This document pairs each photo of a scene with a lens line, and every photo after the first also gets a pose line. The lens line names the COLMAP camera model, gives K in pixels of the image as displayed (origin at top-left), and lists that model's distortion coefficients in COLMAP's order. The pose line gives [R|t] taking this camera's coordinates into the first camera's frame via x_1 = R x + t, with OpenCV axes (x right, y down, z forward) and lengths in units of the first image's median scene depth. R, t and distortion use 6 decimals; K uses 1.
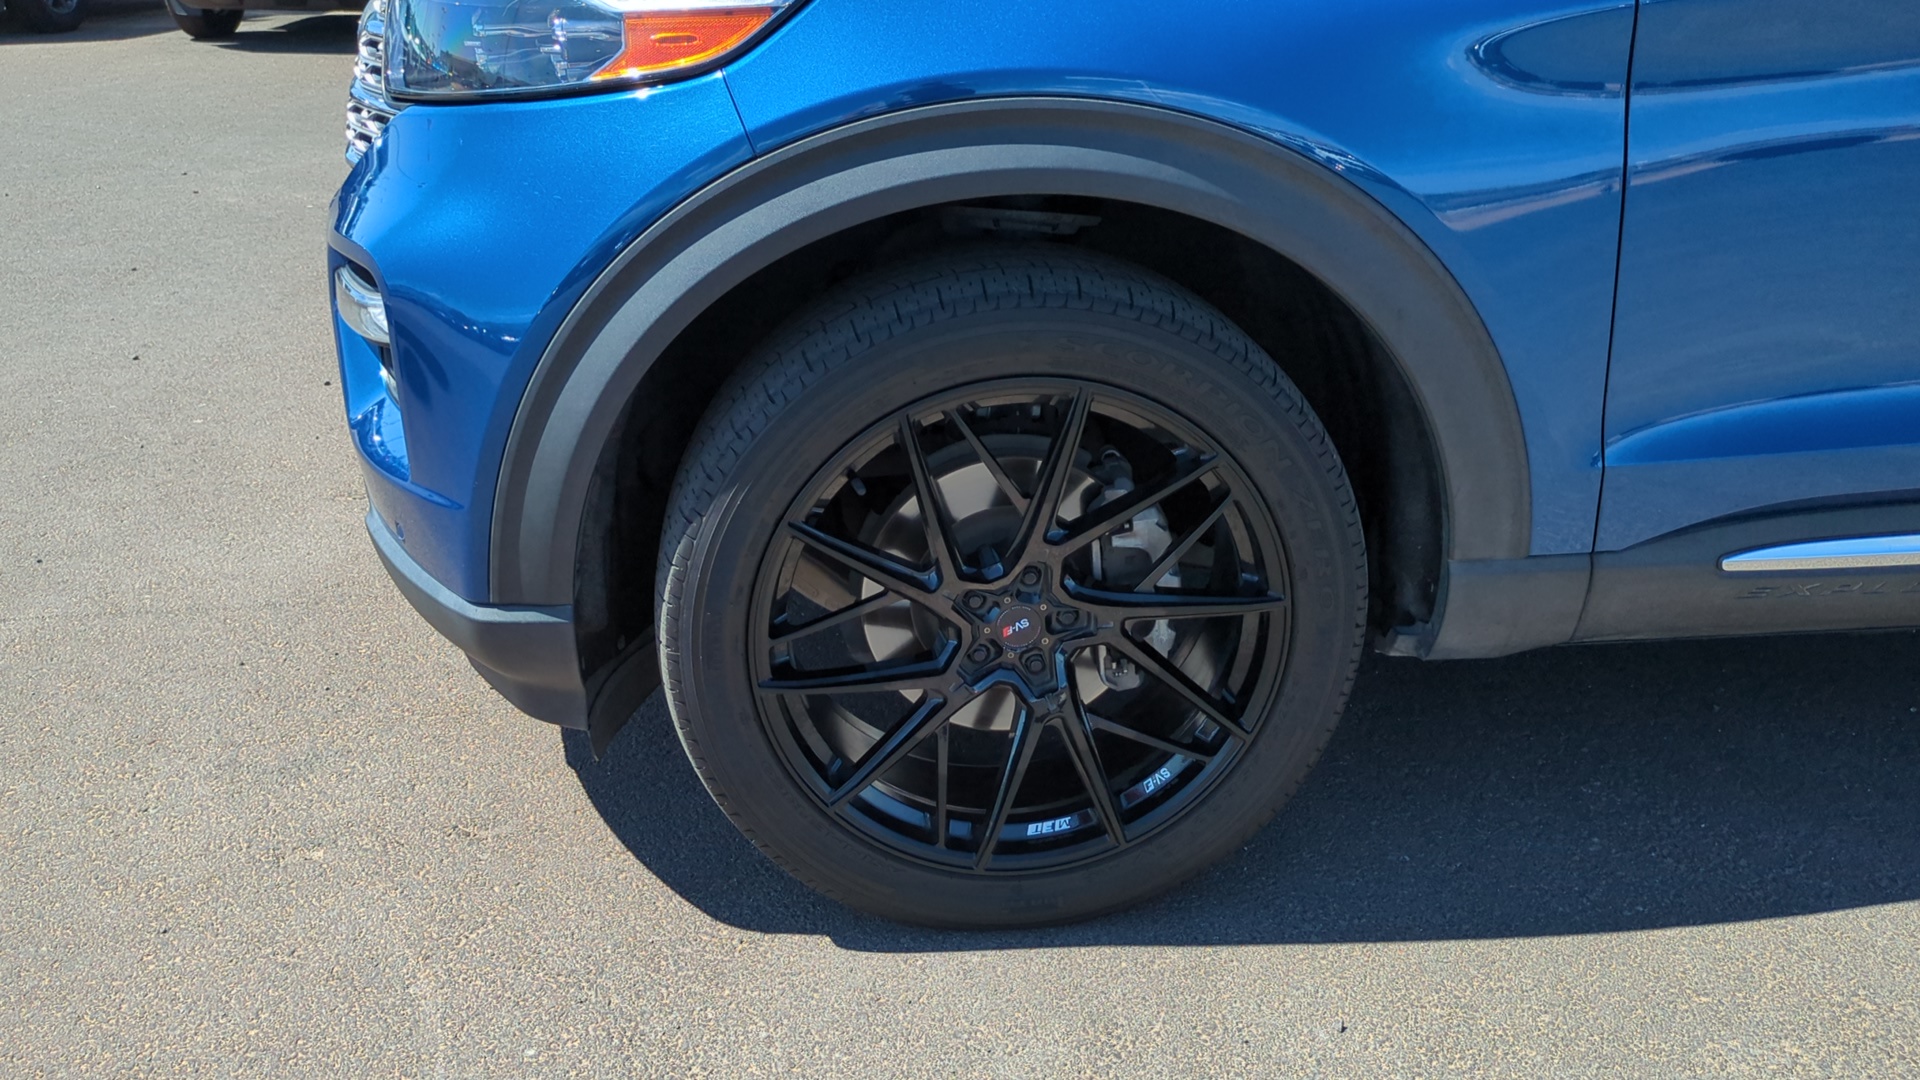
lens RADIAL K [[1626.7, 0, 960.0], [0, 1626.7, 540.0], [0, 0, 1]] dist [0.088313, -0.133082]
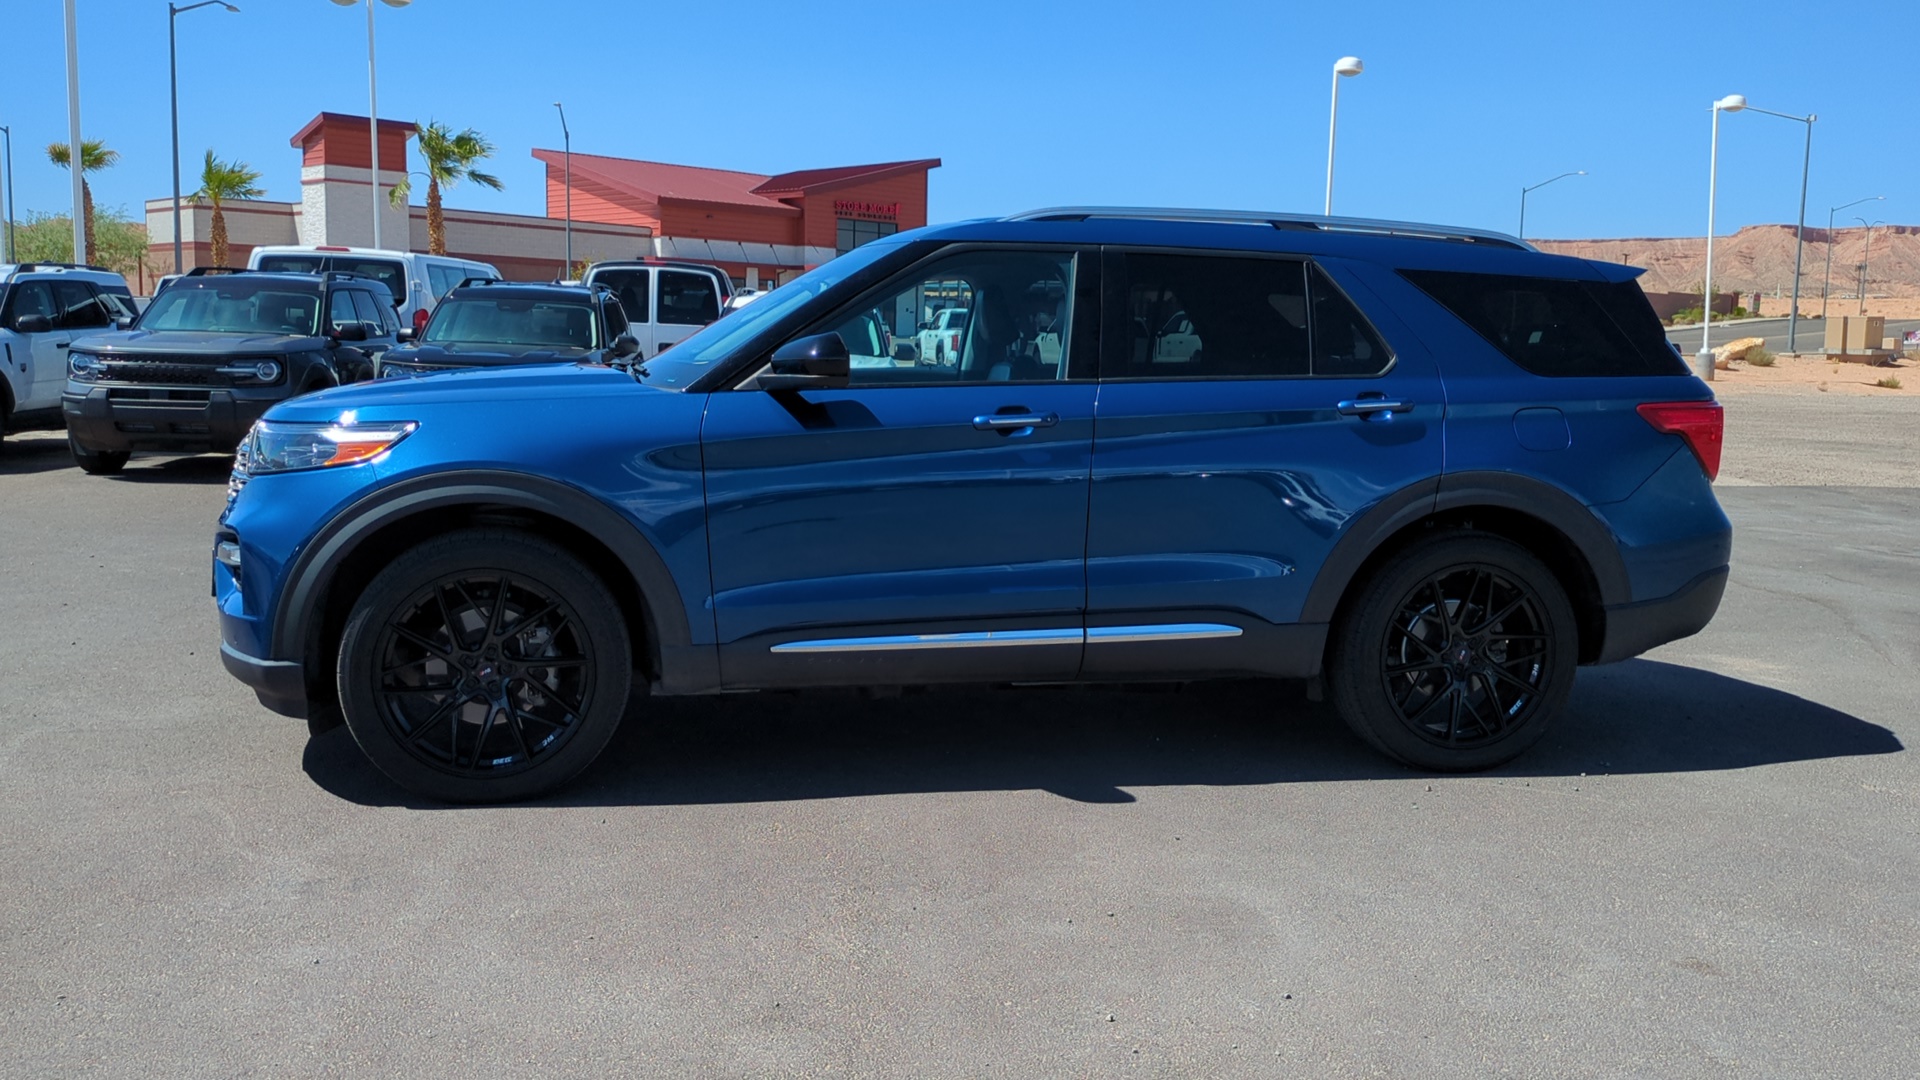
lens RADIAL K [[1626.7, 0, 960.0], [0, 1626.7, 540.0], [0, 0, 1]] dist [0.088313, -0.133082]
pose [[0.996041, 0.001819, 0.088881, 0.539314], [0.021413, 0.965446, -0.259720, 0.529536], [-0.086282, 0.260595, 0.961585, -1.561744]]
